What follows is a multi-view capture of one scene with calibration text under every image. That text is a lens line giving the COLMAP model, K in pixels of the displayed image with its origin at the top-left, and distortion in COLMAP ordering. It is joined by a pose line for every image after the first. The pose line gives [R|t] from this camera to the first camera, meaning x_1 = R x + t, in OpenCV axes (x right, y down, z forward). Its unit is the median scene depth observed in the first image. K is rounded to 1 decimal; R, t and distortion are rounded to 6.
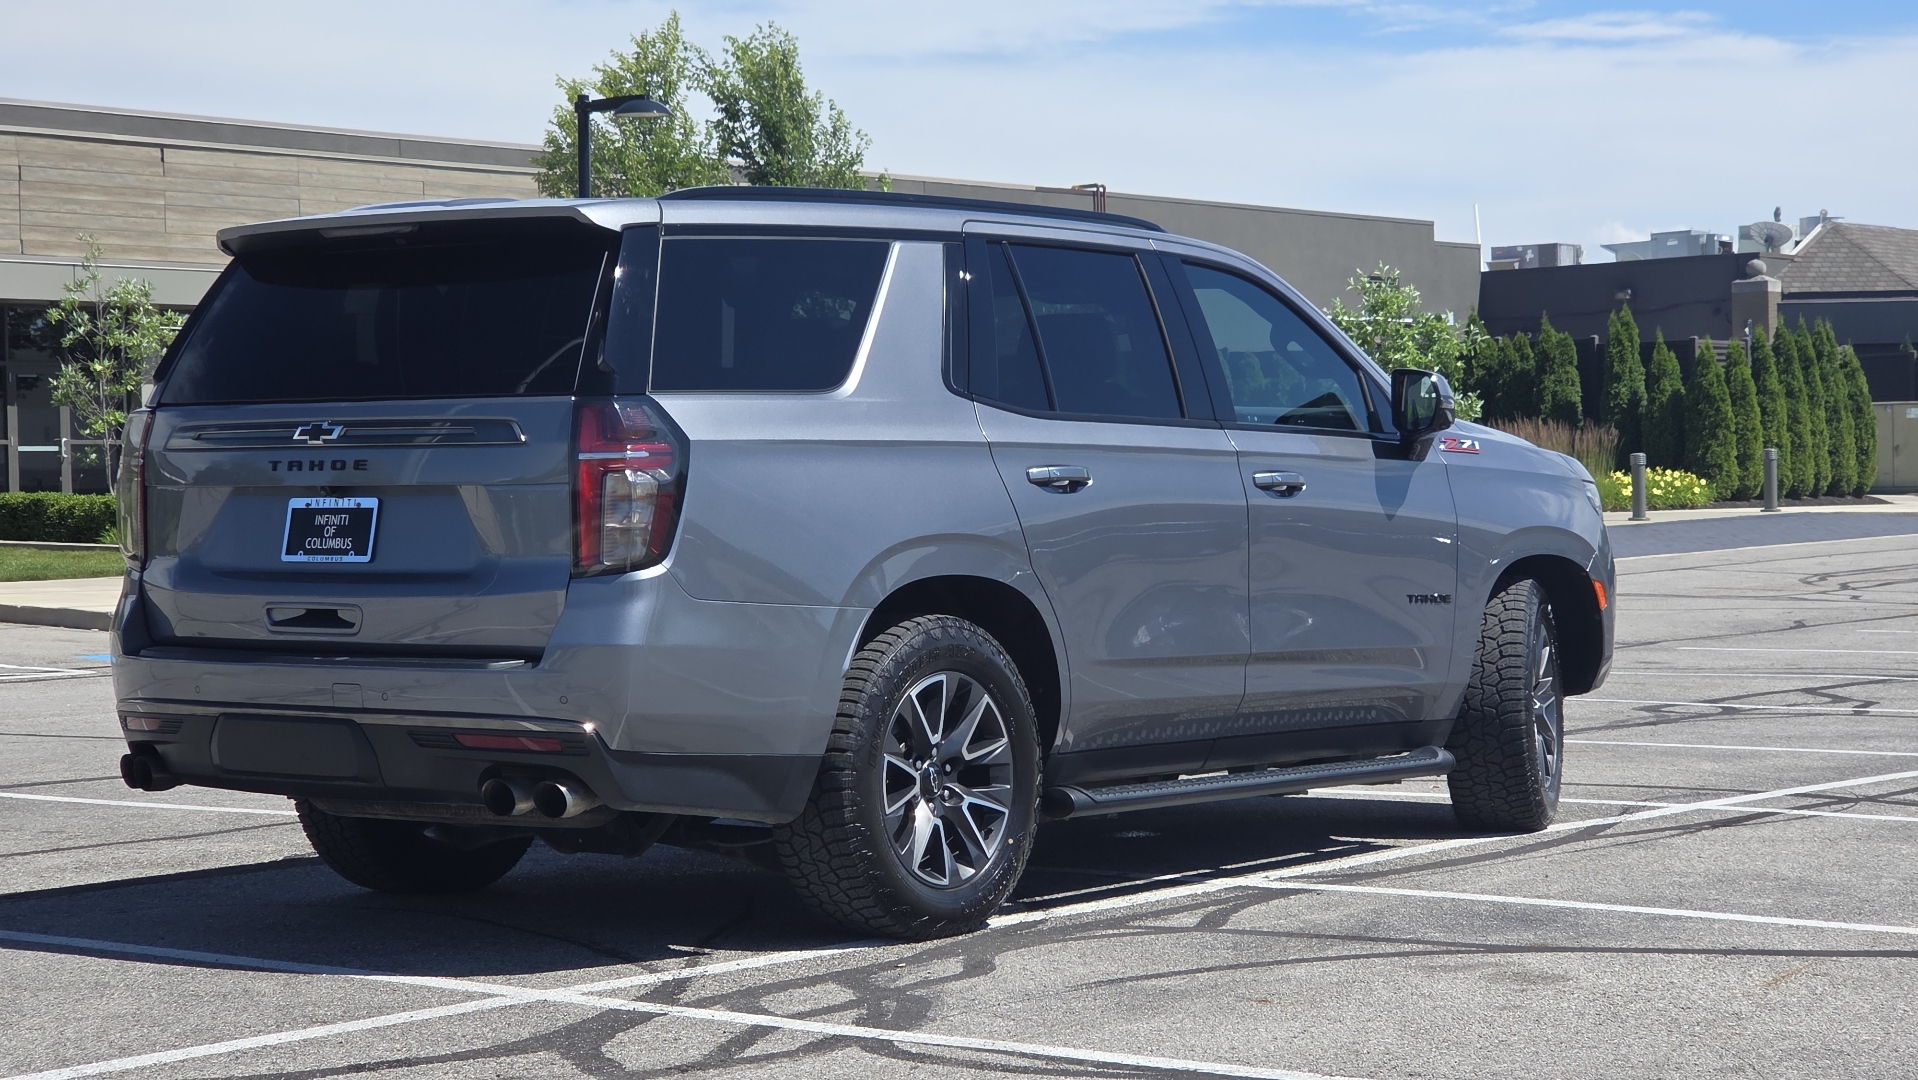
lens RADIAL K [[3853.2, 0, 959.0], [0, 3853.2, 540.0], [0, 0, 1]] dist [-0.680331, 0.302630]
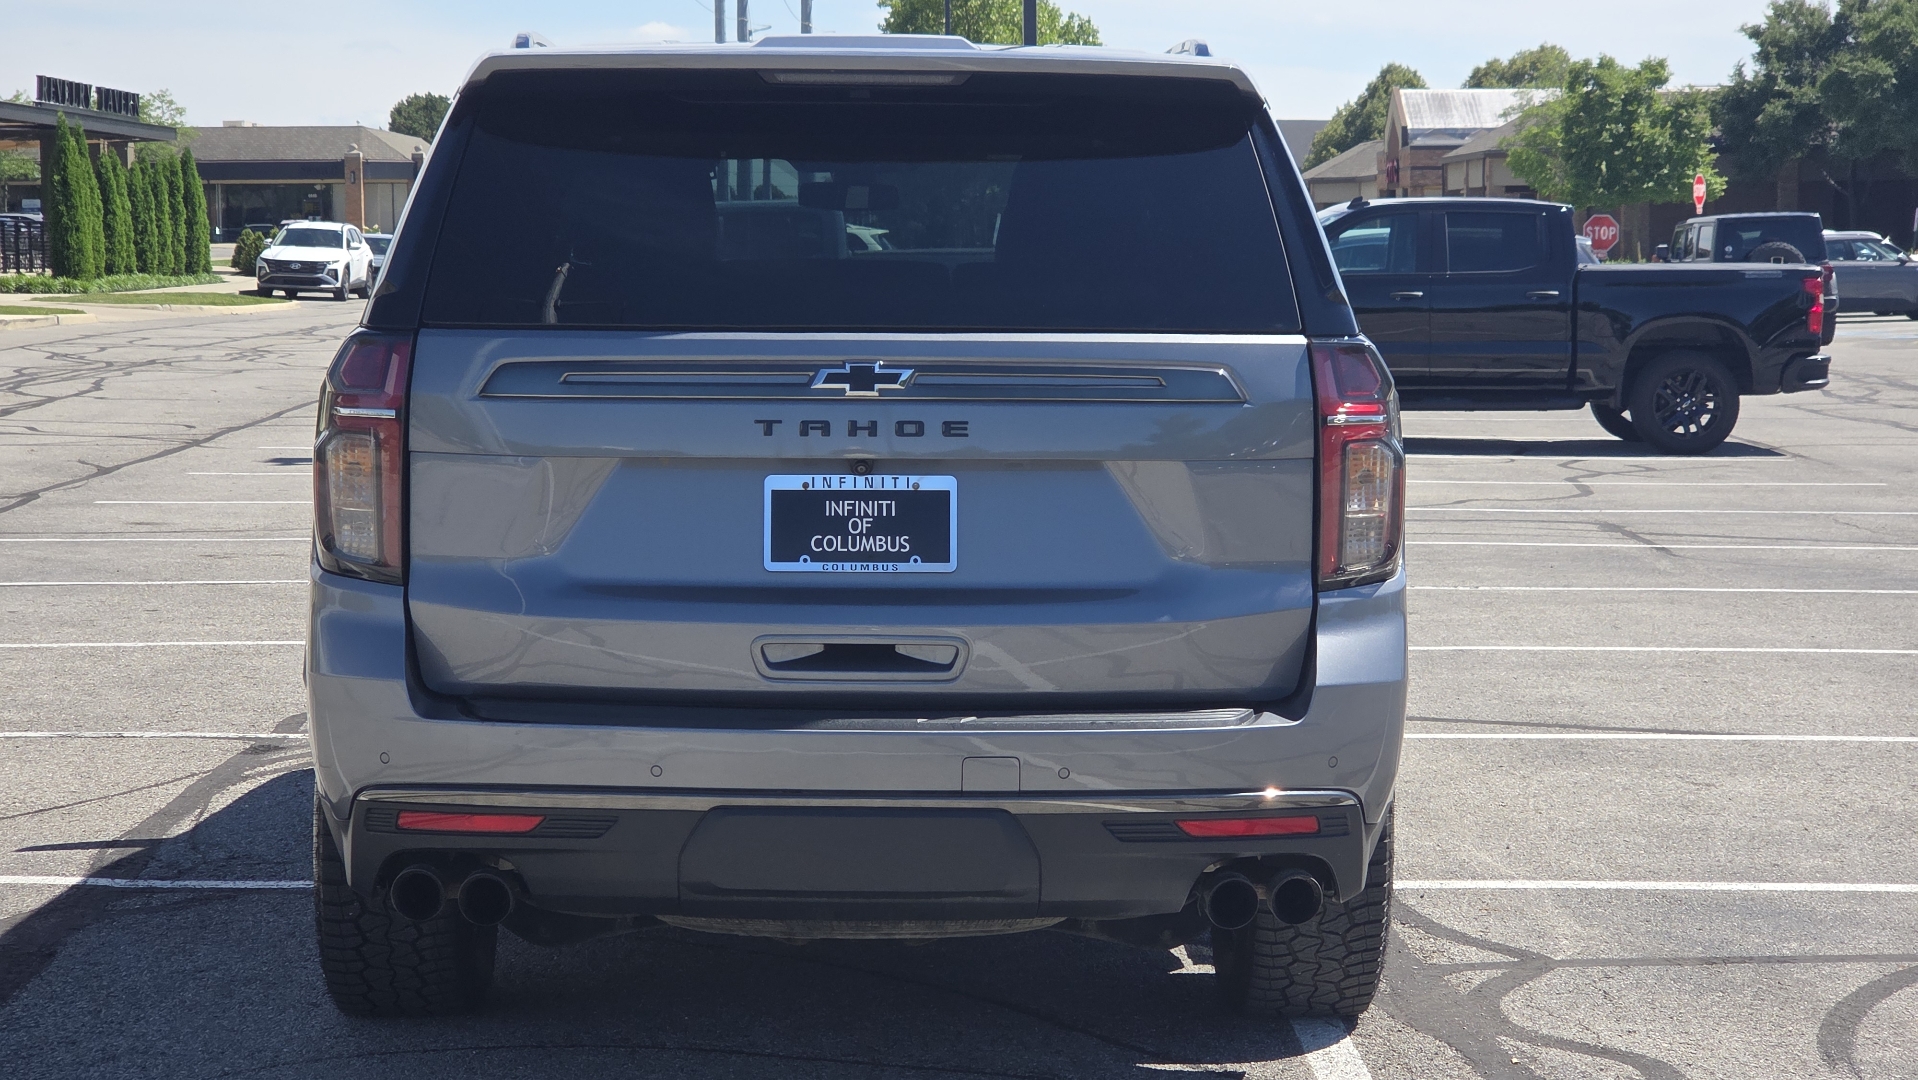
lens RADIAL K [[3853.2, 0, 959.0], [0, 3853.2, 540.0], [0, 0, 1]] dist [-0.680331, 0.302630]
pose [[0.768689, -0.034145, 0.638711, -0.590564], [-0.002317, 0.998419, 0.056164, -0.038205], [-0.639619, -0.044652, 0.767394, 0.469856]]
